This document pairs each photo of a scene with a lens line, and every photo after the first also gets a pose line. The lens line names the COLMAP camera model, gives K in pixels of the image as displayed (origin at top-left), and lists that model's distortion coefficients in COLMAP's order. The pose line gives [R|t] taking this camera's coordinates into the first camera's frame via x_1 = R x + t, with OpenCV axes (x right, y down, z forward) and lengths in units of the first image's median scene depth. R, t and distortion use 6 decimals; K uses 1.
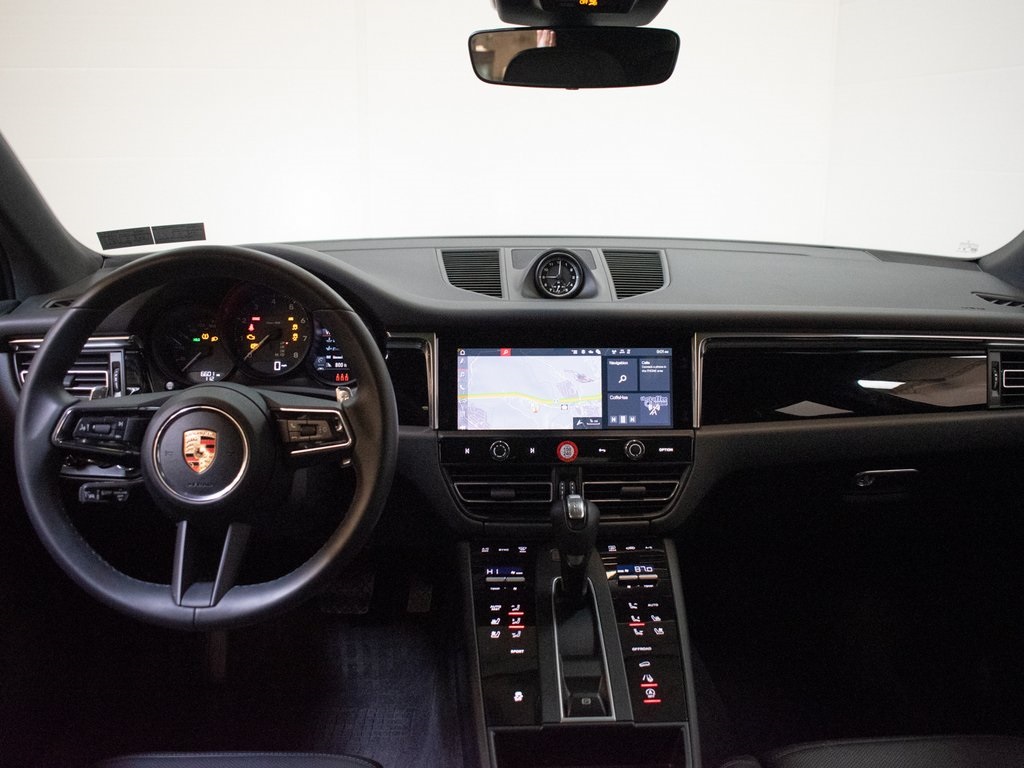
lens RADIAL K [[905.3, 0, 512.0], [0, 905.3, 384.0], [0, 0, 1]] dist [-0.113906, 0.000884]
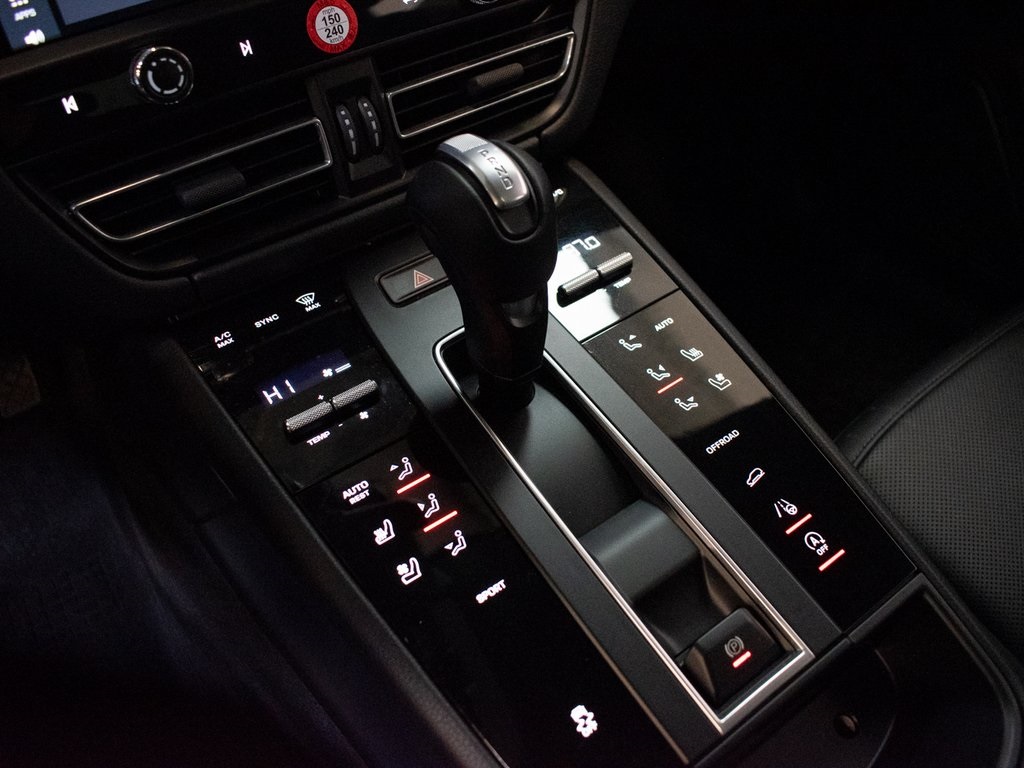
lens RADIAL K [[905.3, 0, 512.0], [0, 905.3, 384.0], [0, 0, 1]] dist [-0.113906, 0.000884]
pose [[0.821865, -0.415652, 0.389578, -0.084831], [0.182079, 0.839639, 0.511717, 0.024539], [-0.539801, -0.349629, 0.765751, 0.622521]]
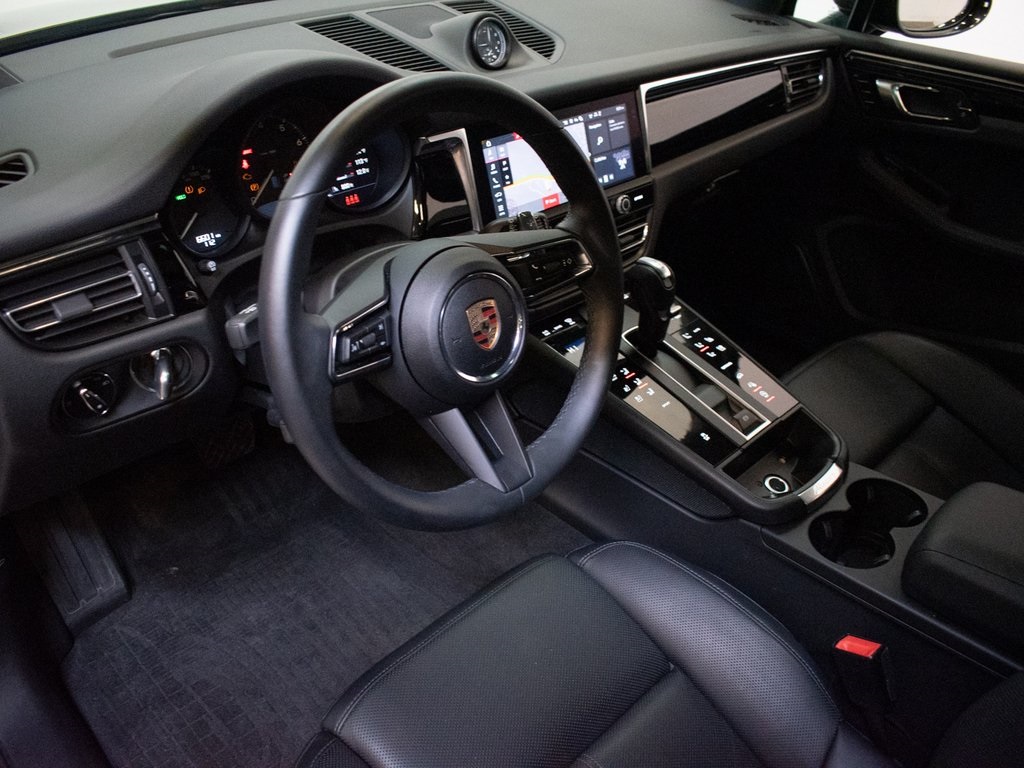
lens RADIAL K [[869.5, 0, 512.0], [0, 869.5, 384.0], [0, 0, 1]] dist [-0.090456, 0.004138]
pose [[0.727366, -0.354967, 0.587314, -0.658498], [0.140720, 0.914794, 0.378616, -0.144477], [-0.671667, -0.192746, 0.715341, 0.296558]]
